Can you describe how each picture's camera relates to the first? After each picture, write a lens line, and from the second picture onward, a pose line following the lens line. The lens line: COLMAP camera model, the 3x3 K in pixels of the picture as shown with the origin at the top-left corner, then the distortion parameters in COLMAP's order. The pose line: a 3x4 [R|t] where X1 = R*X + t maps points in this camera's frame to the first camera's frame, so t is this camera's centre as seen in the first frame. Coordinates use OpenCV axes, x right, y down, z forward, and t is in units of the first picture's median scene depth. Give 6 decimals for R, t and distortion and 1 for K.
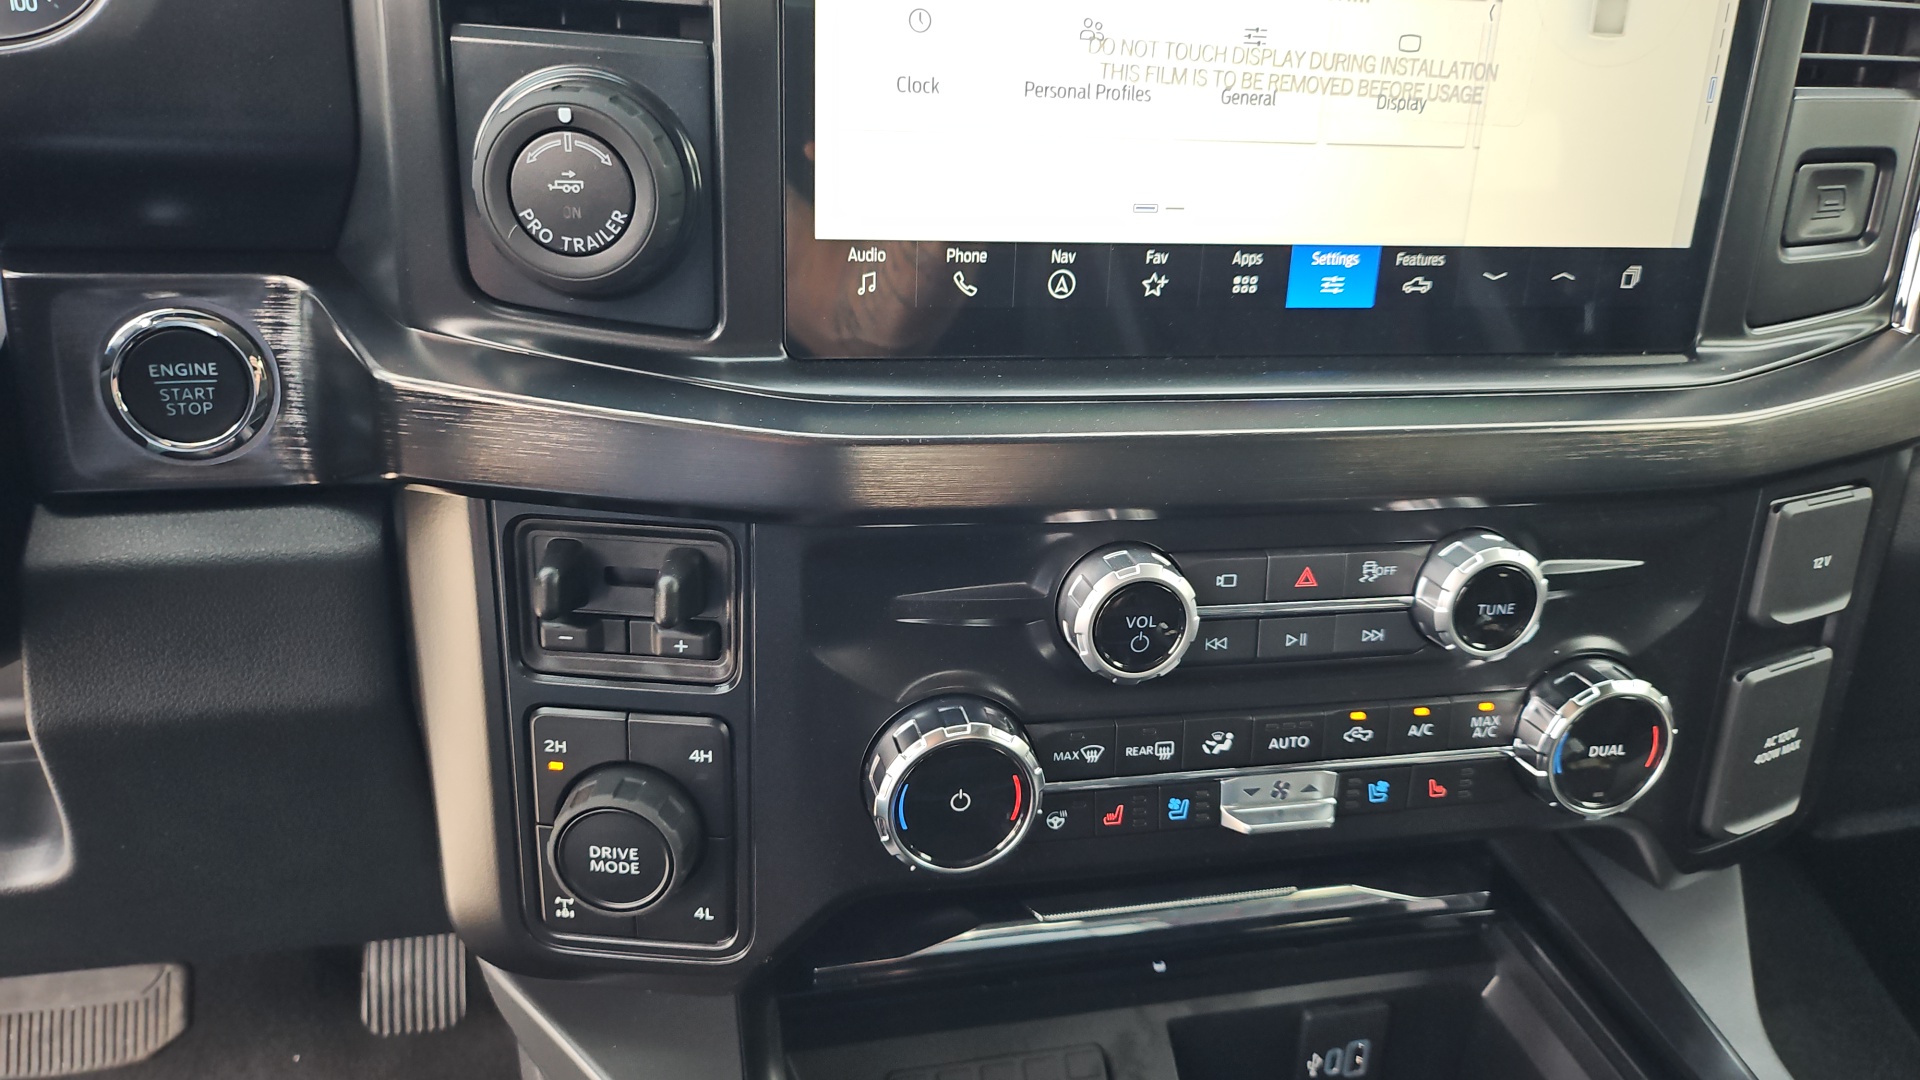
lens RADIAL K [[1379.8, 0, 978.5], [0, 1379.8, 540.3], [0, 0, 1]] dist [0.040238, -0.056702]
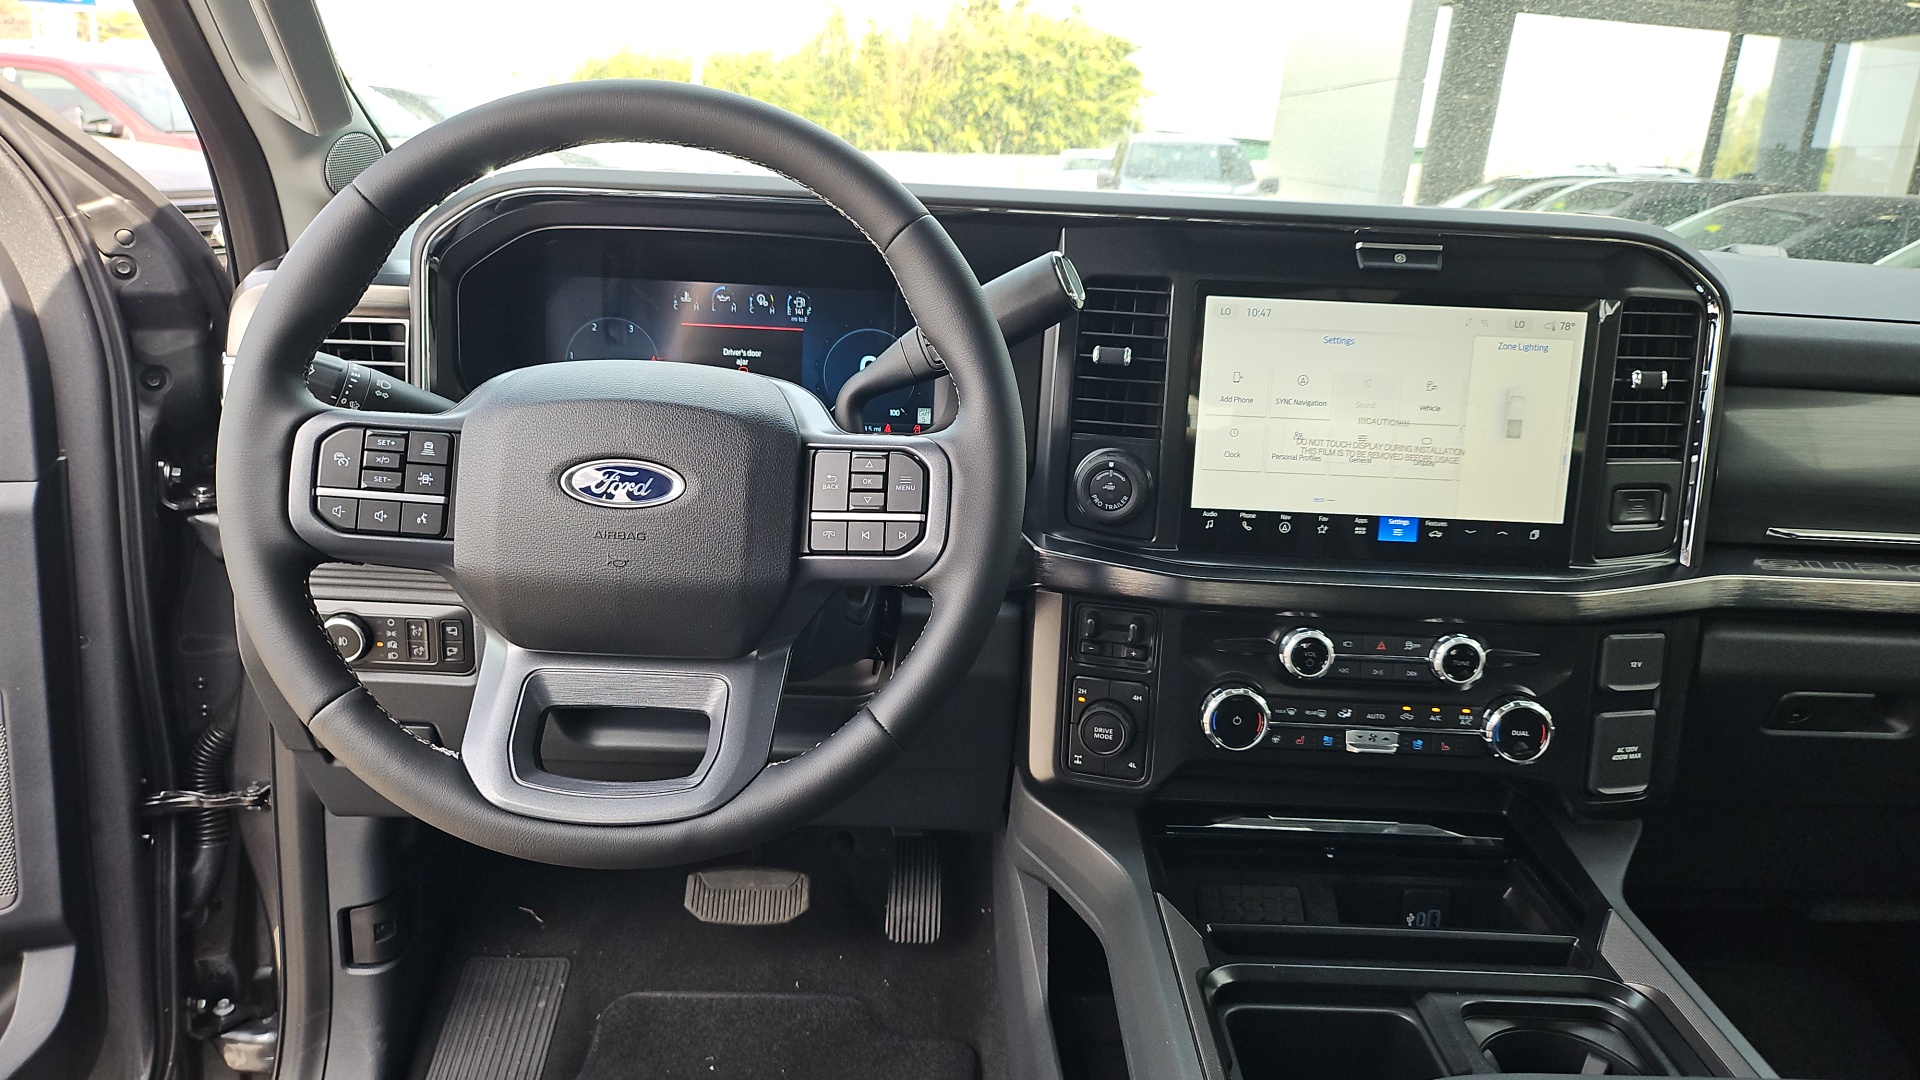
lens RADIAL K [[1379.8, 0, 978.5], [0, 1379.8, 540.3], [0, 0, 1]] dist [0.040238, -0.056702]
pose [[0.977814, 0.037276, -0.206133, 0.033011], [-0.075212, 0.980898, -0.179394, 0.340306], [0.195509, 0.190918, 0.961939, -1.572662]]
